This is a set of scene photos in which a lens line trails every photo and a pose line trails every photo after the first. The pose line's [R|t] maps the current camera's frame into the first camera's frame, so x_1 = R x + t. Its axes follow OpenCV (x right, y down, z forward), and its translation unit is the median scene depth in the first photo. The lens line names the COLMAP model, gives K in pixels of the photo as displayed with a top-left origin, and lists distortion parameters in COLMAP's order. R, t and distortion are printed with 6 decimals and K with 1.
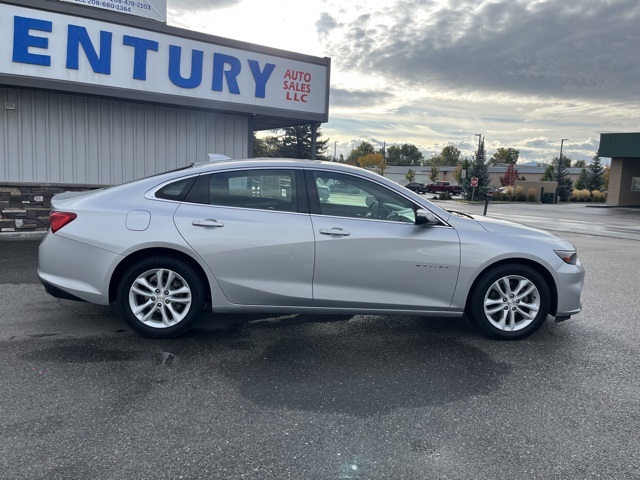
lens RADIAL K [[478.7, 0, 319.4], [0, 478.7, 234.1], [0, 0, 1]] dist [0.069785, -0.095999]
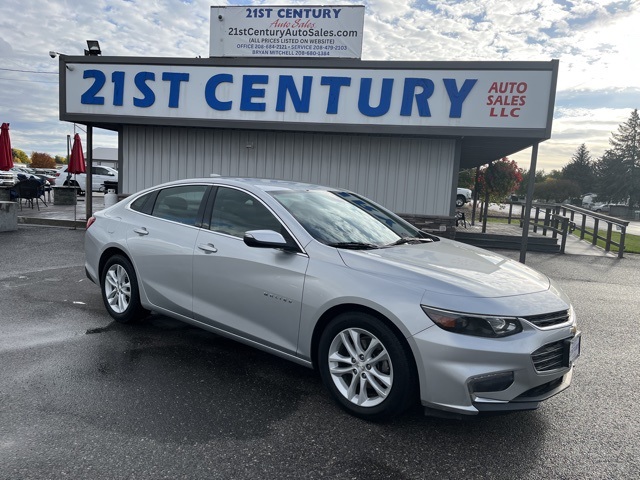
lens RADIAL K [[481.5, 0, 319.0], [0, 481.5, 238.4], [0, 0, 1]] dist [0.071041, -0.100204]
pose [[0.722527, 0.071235, -0.687663, 0.394808], [-0.108575, 0.994026, -0.011108, -0.016835], [0.682764, 0.082689, 0.725945, 0.190441]]
